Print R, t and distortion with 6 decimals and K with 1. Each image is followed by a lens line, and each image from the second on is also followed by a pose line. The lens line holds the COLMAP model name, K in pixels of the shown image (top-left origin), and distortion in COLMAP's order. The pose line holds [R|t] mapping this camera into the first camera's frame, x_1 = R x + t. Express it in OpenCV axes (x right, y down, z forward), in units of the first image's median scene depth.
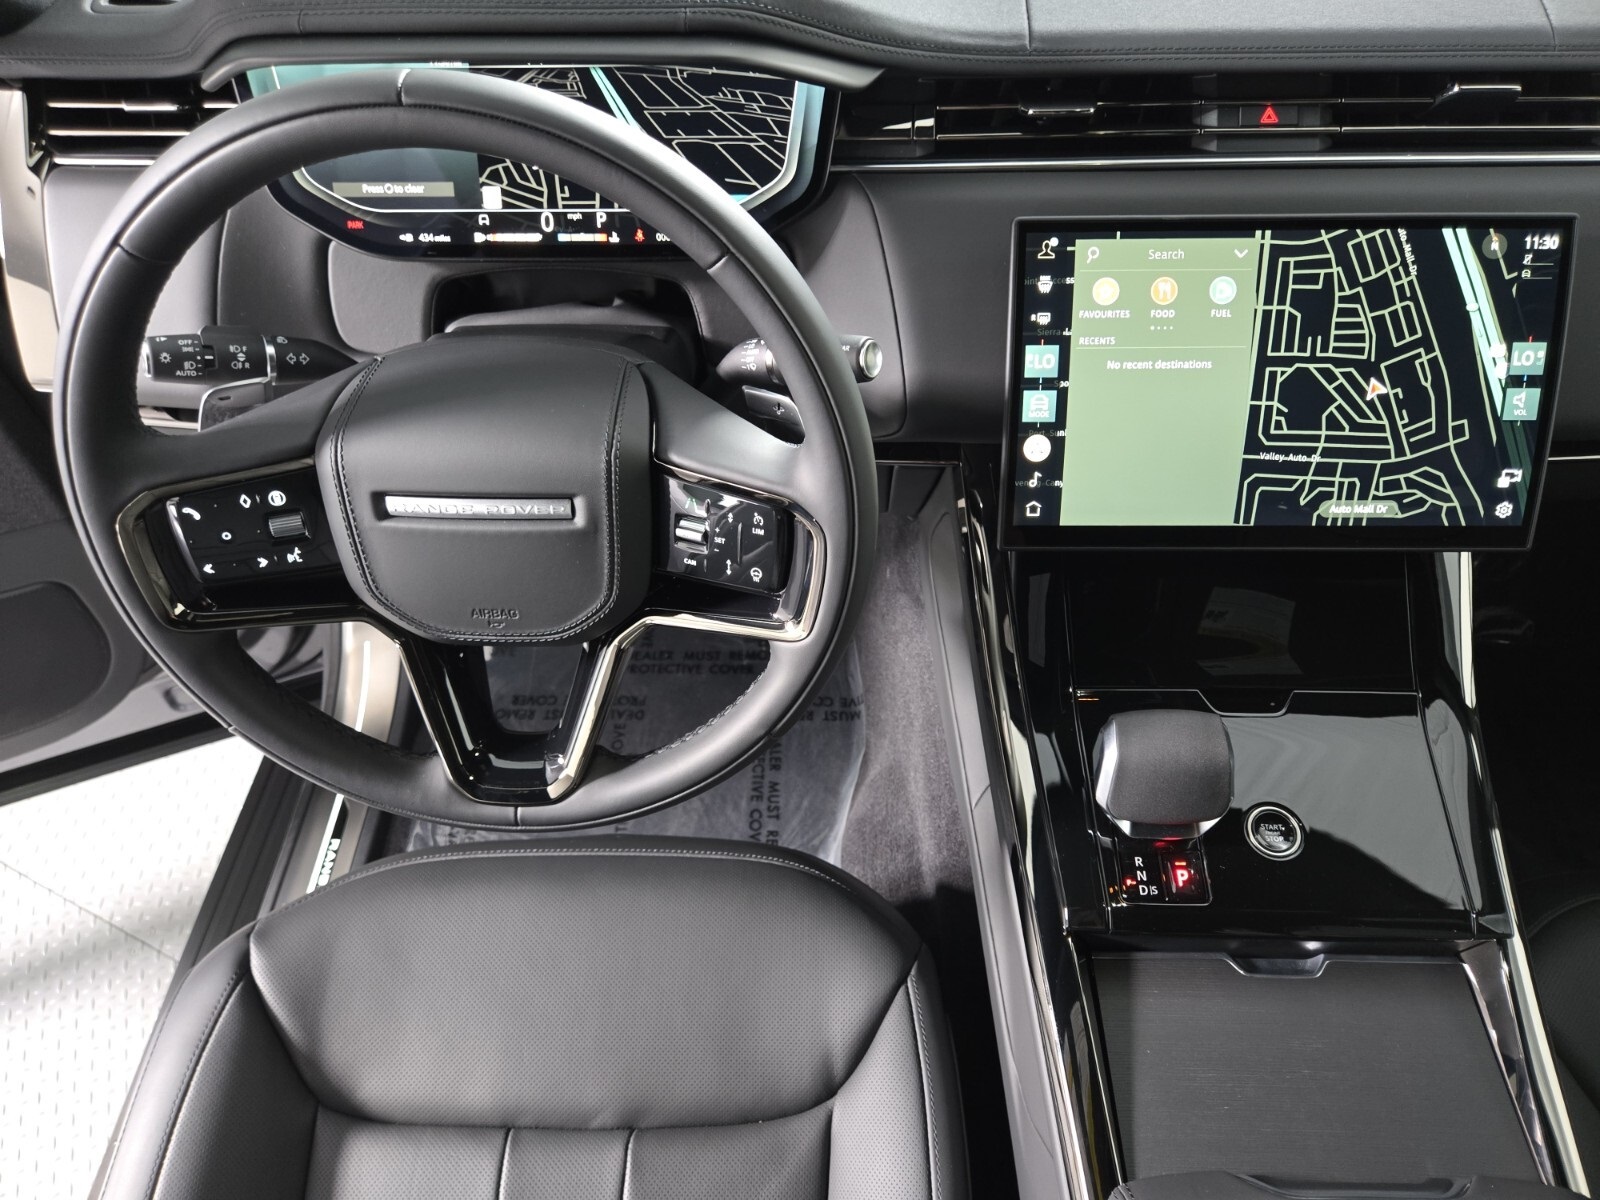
lens RADIAL K [[1885.8, 0, 750.7], [0, 1885.8, 673.4], [0, 0, 1]] dist [0.133847, -0.275910]
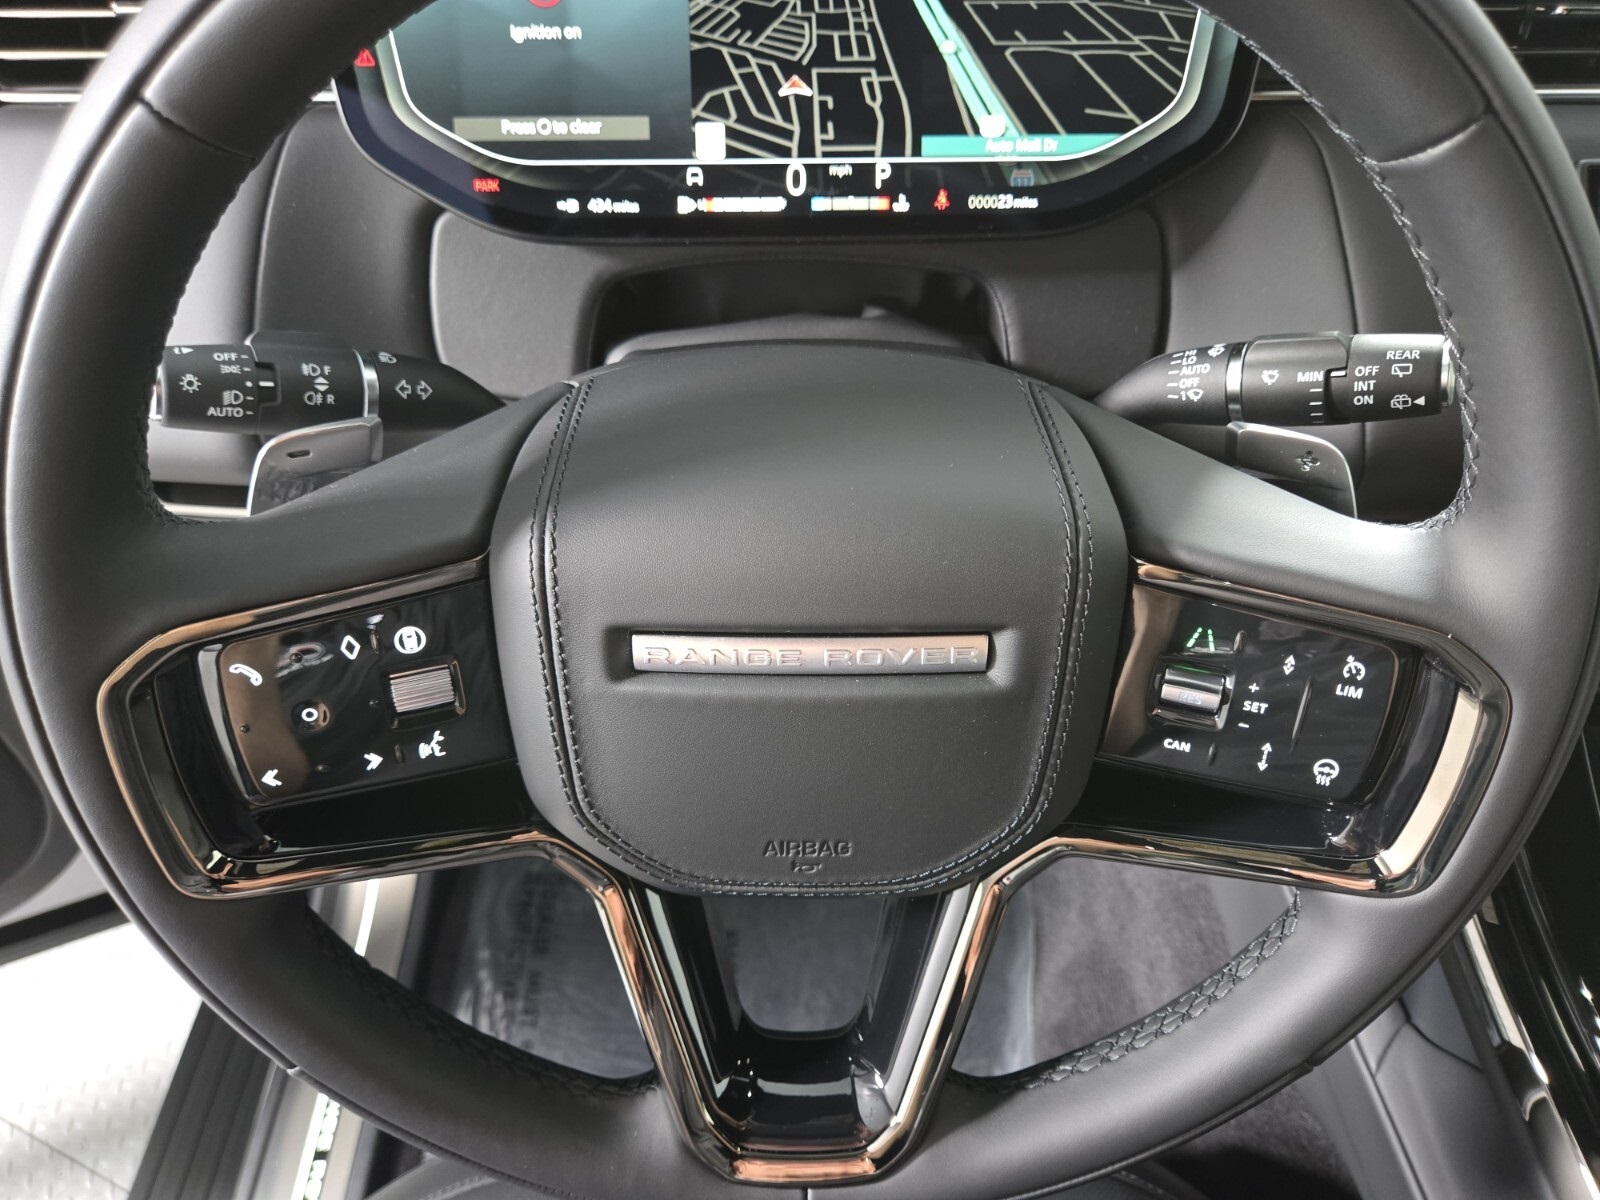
lens RADIAL K [[1870.3, 0, 796.7], [0, 1870.3, 533.2], [0, 0, 1]] dist [0.041026, -0.026220]
pose [[0.998167, -0.009320, 0.059805, -0.146119], [0.016380, 0.992798, -0.118672, -0.049177], [-0.058268, 0.119434, 0.991131, 0.406542]]
